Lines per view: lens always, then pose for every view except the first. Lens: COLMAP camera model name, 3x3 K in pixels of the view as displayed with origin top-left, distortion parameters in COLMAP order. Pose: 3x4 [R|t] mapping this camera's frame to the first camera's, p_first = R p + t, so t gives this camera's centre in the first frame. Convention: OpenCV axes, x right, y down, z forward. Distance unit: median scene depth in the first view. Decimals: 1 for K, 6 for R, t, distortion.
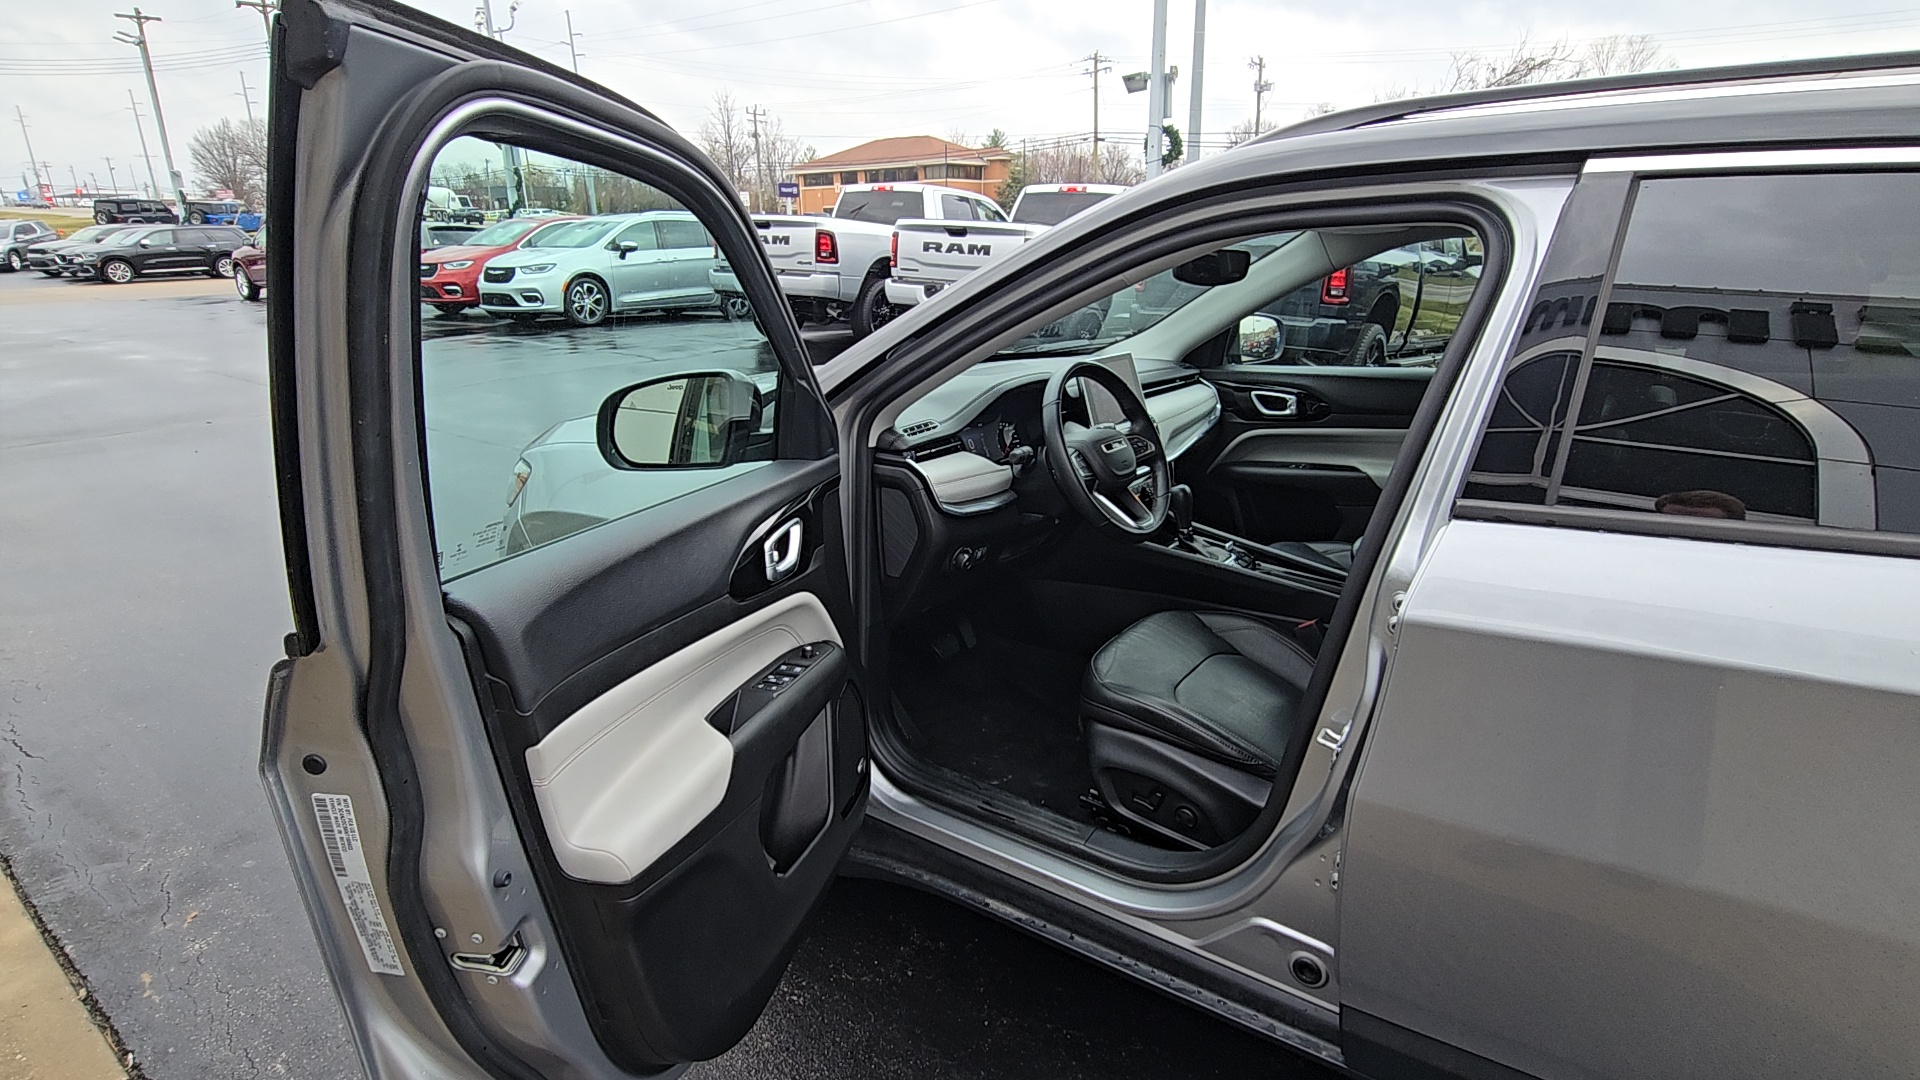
lens RADIAL K [[965.8, 0, 950.3], [0, 965.8, 546.8], [0, 0, 1]] dist [-0.000161, 0.000212]
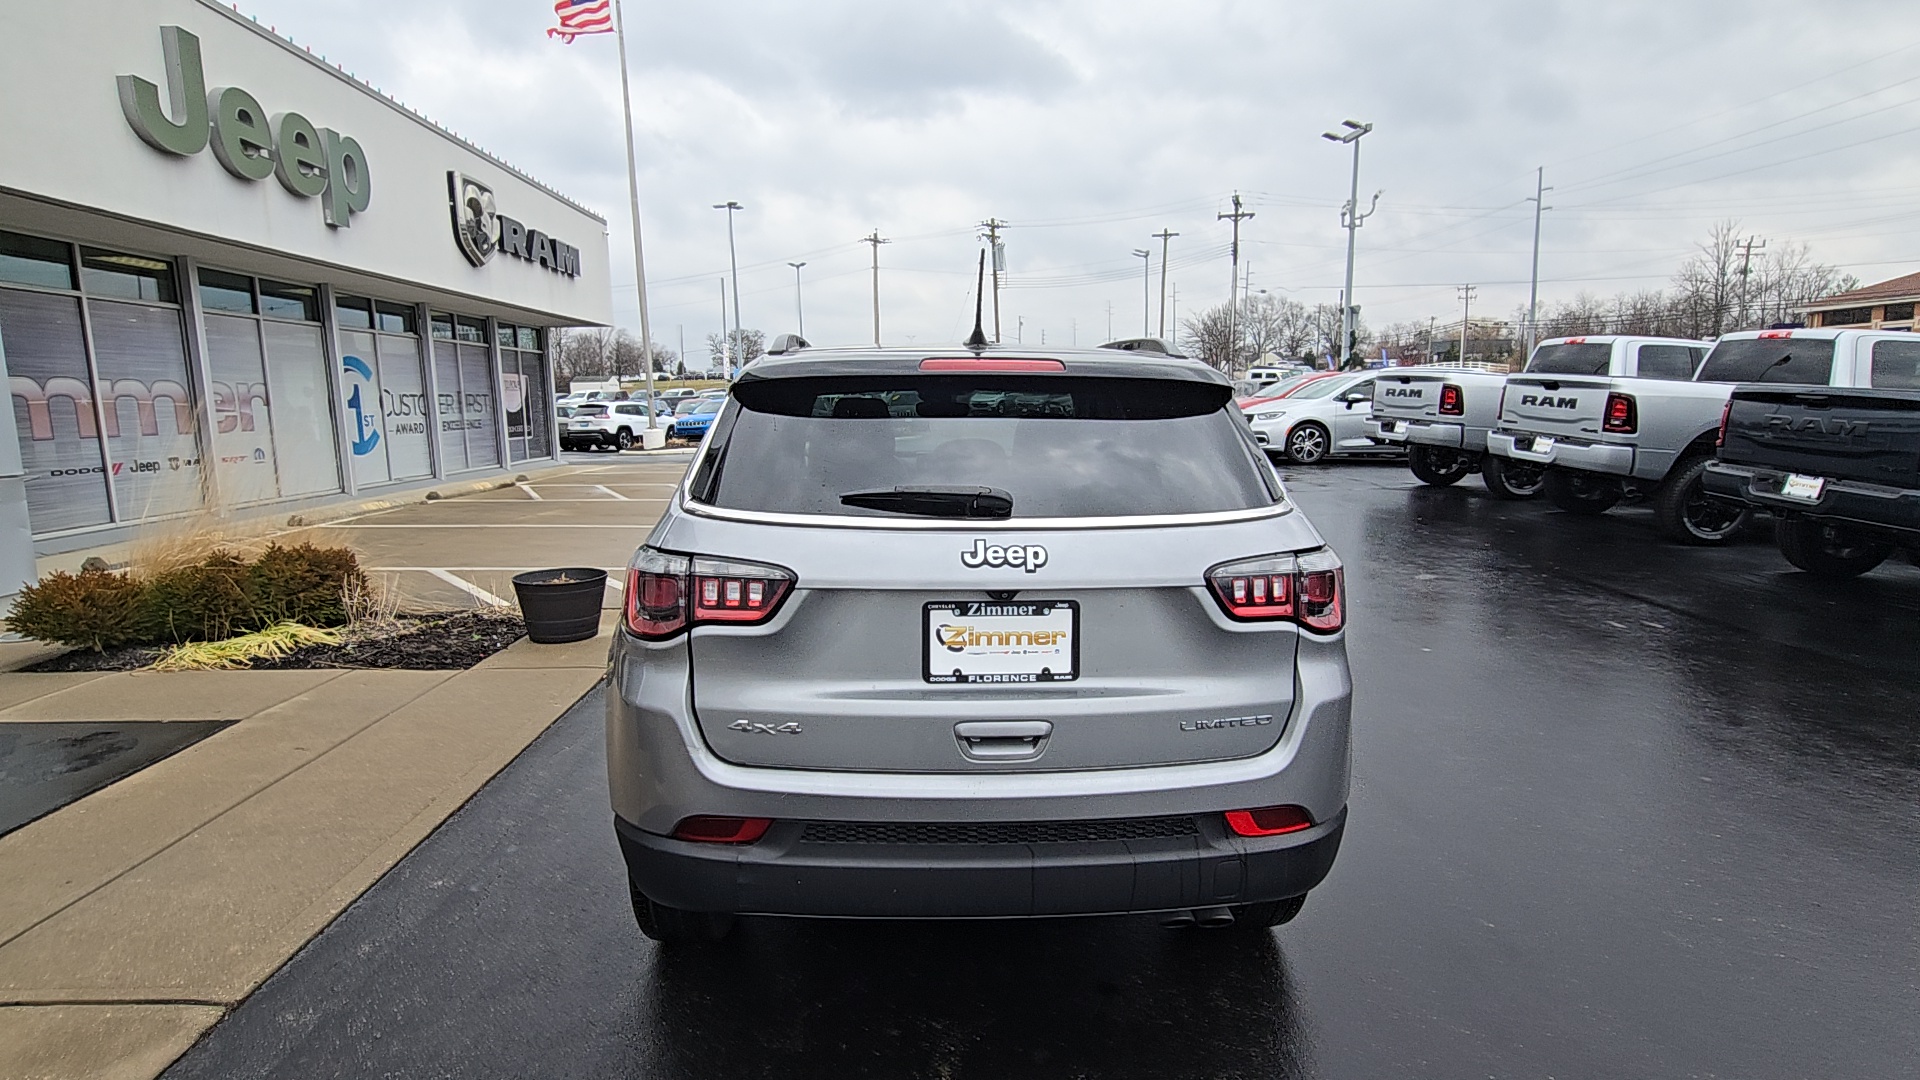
lens RADIAL K [[965.8, 0, 951.1], [0, 965.8, 550.7], [0, 0, 1]] dist [-0.000161, 0.000212]
pose [[0.627696, 0.124418, -0.768451, 0.259548], [-0.233495, 0.971785, -0.033387, 0.009685], [0.742615, 0.200387, 0.639036, -0.035267]]
